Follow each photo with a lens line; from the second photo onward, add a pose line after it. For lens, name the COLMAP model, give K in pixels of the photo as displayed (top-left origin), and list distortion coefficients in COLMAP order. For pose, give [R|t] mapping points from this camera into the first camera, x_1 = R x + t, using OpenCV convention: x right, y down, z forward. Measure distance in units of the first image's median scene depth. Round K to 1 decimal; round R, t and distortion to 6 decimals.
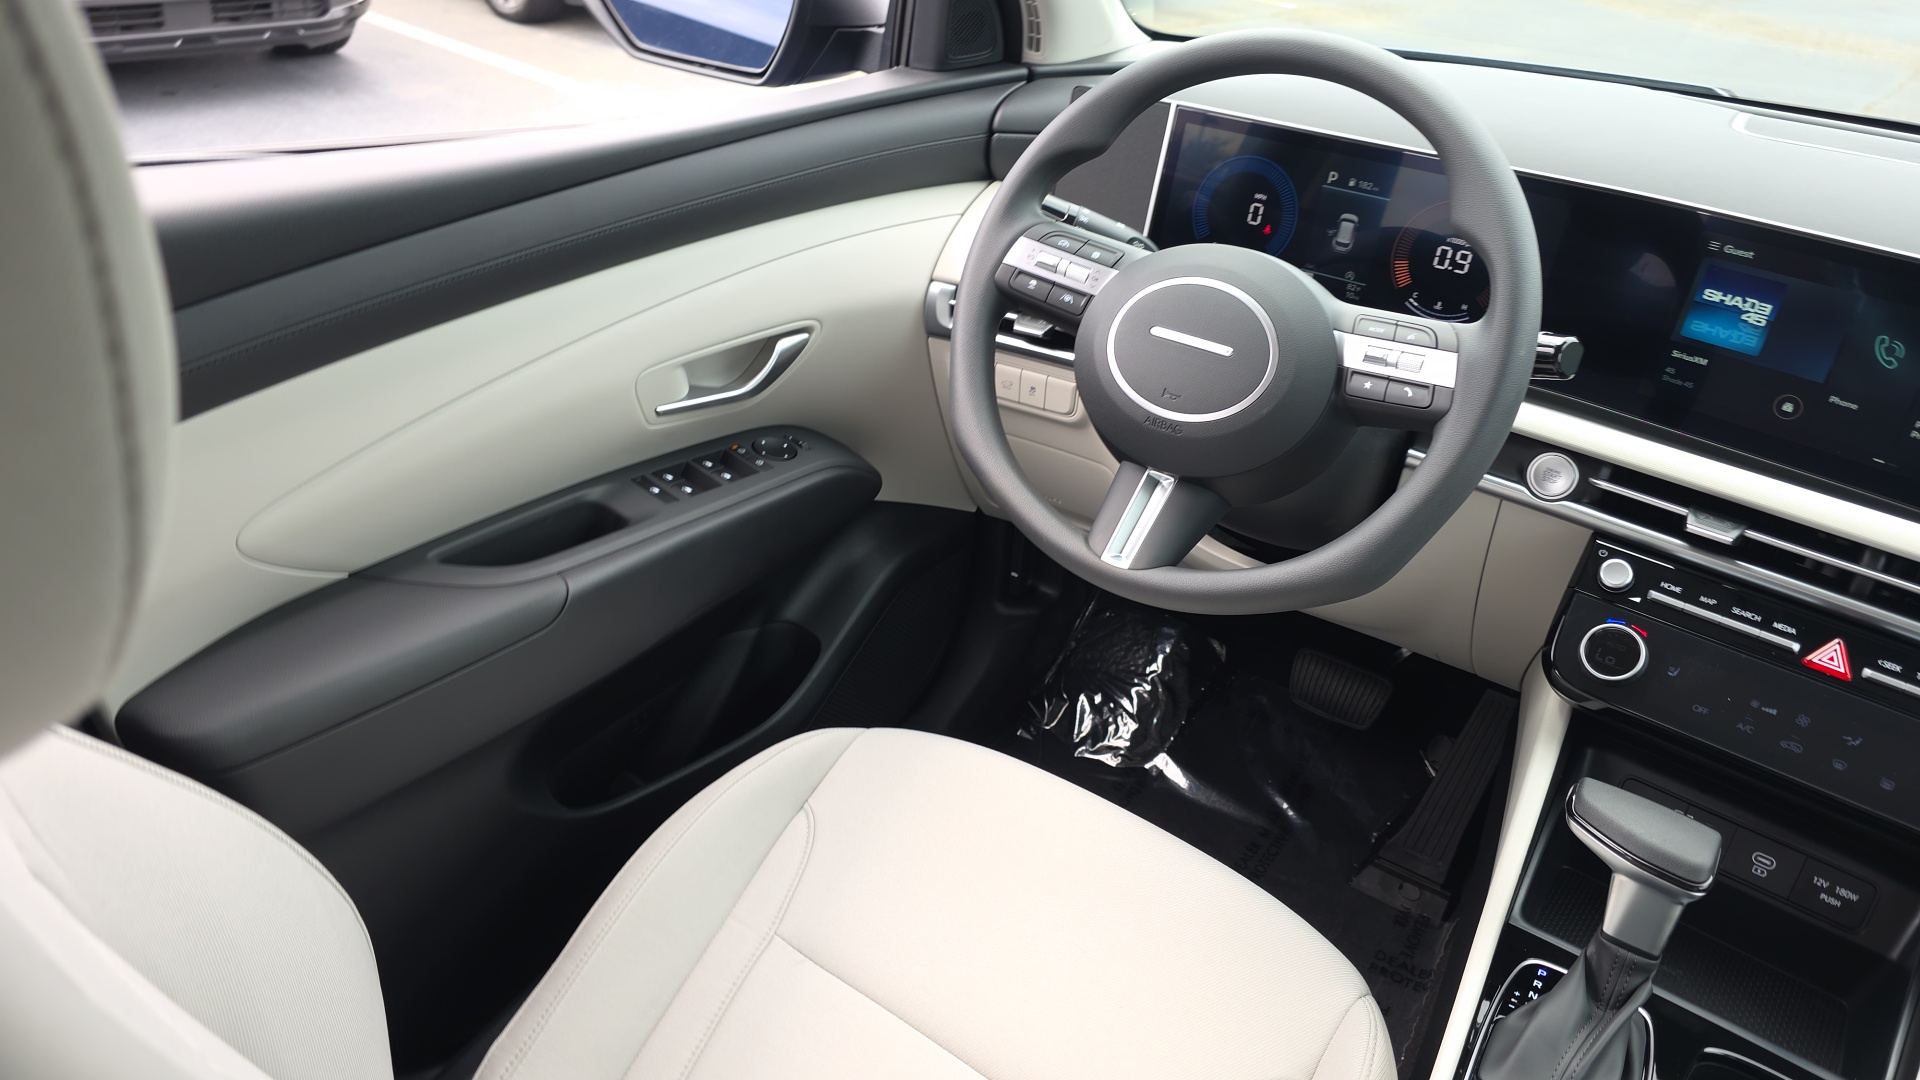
lens RADIAL K [[1311.5, 0, 965.7], [0, 1311.5, 529.8], [0, 0, 1]] dist [0.056475, -0.054078]
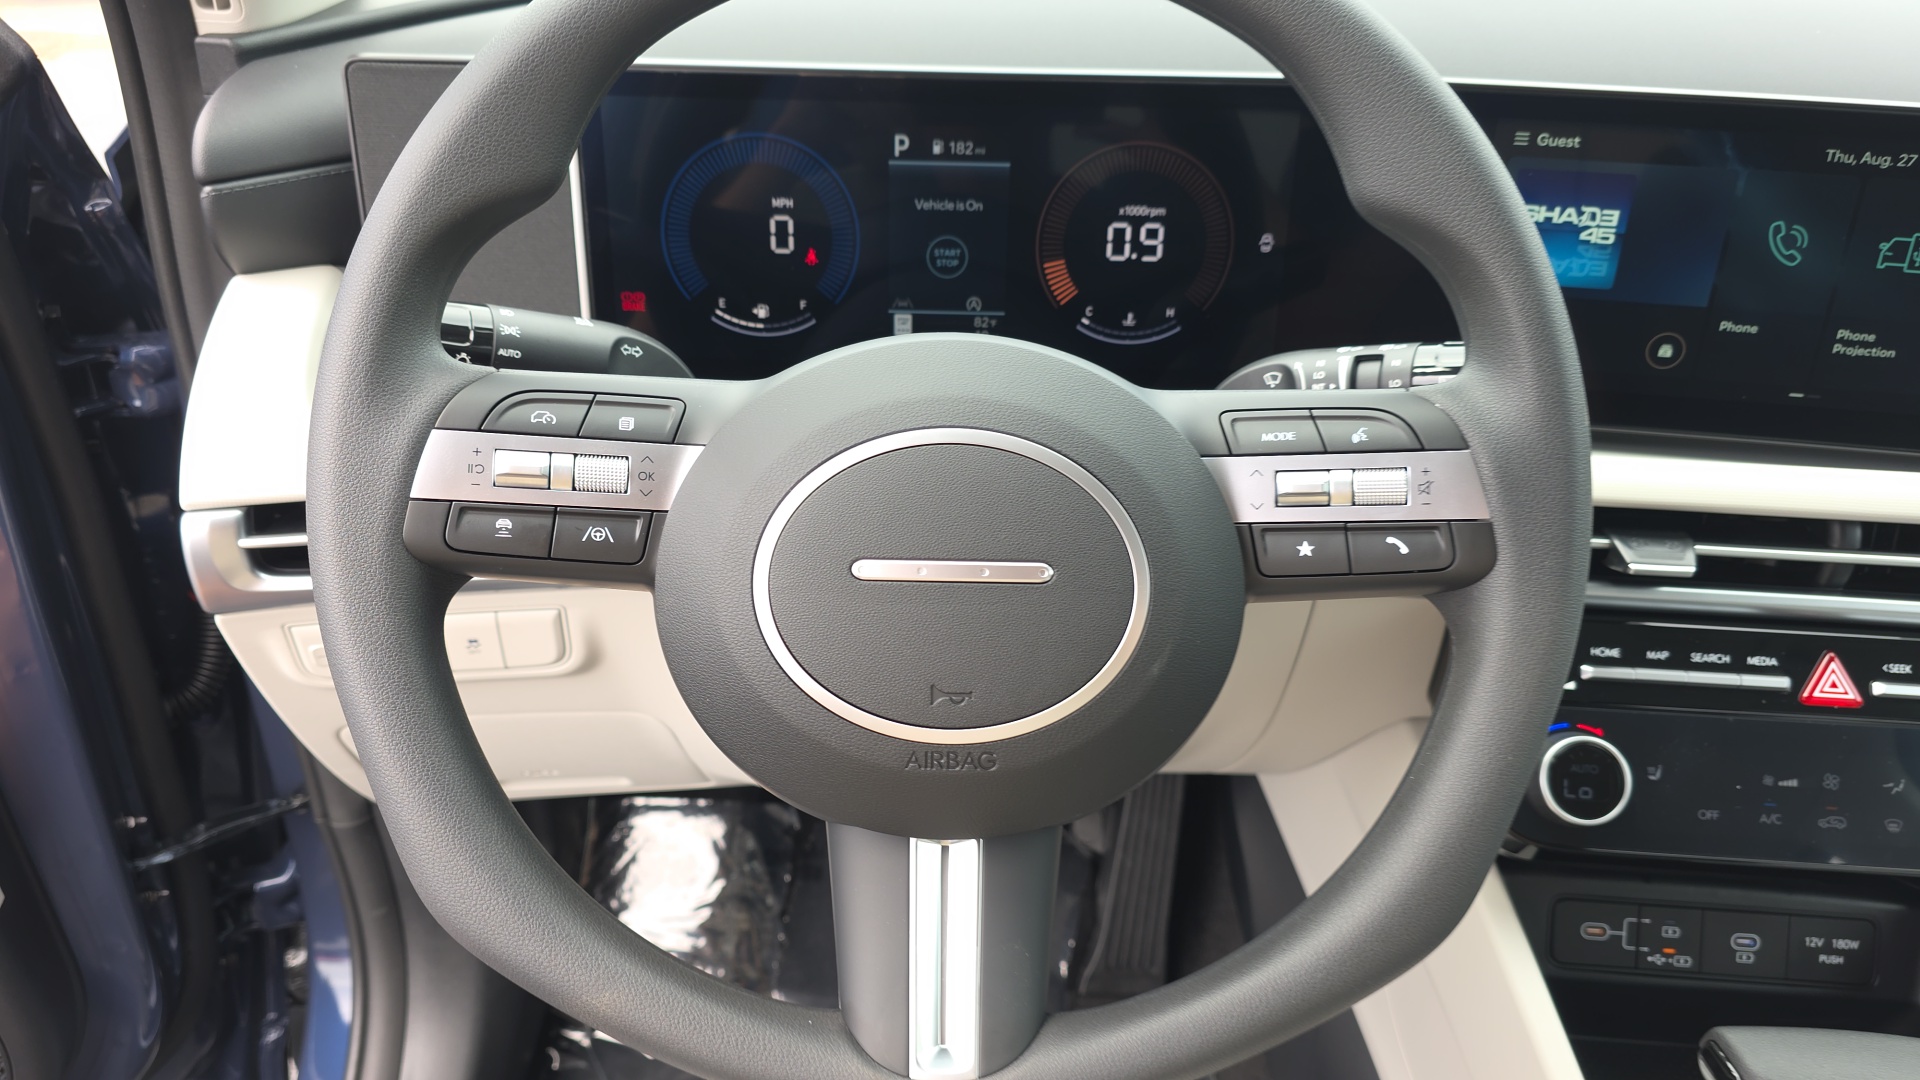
lens RADIAL K [[1318.4, 0, 952.3], [0, 1318.4, 555.3], [0, 0, 1]] dist [0.058958, -0.068969]
pose [[0.819751, -0.338467, 0.462005, -0.031464], [0.312076, 0.940387, 0.135205, -0.192031], [-0.480226, 0.033346, 0.876511, 0.555810]]
